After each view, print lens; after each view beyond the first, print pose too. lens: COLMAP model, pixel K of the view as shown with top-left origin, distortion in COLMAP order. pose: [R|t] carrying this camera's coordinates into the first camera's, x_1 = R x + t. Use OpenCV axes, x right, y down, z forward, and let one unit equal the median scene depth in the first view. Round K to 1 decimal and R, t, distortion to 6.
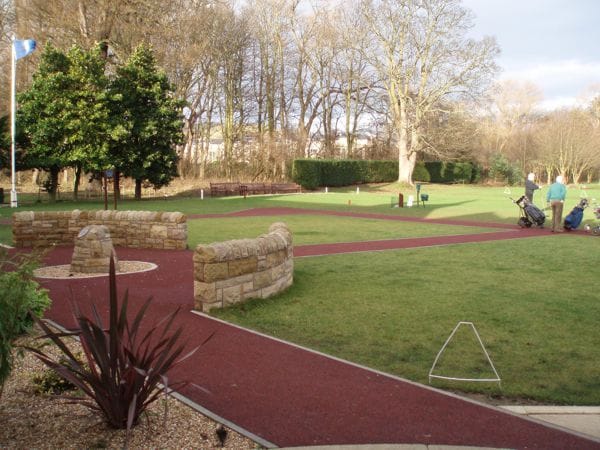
lens RADIAL K [[634.5, 0, 300.0], [0, 634.5, 225.1], [0, 0, 1]] dist [-0.001648, 0.000000]
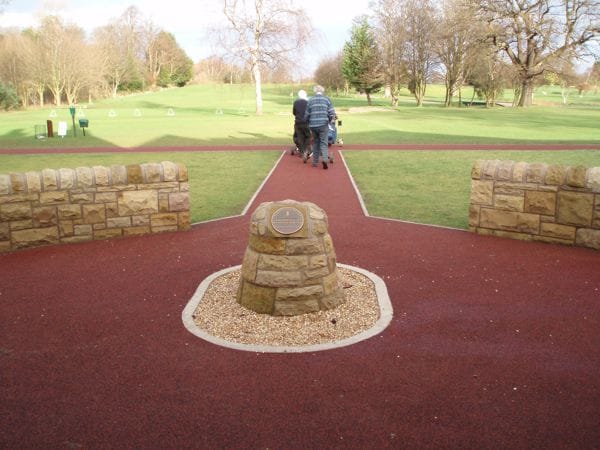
lens RADIAL K [[634.5, 0, 300.0], [0, 634.5, 224.8], [0, 0, 1]] dist [-0.001648, 0.000000]
pose [[0.661688, -0.168825, 0.730525, -0.507773], [0.080340, 0.984675, 0.154789, -0.040711], [-0.745463, -0.043731, 0.665111, 0.536233]]
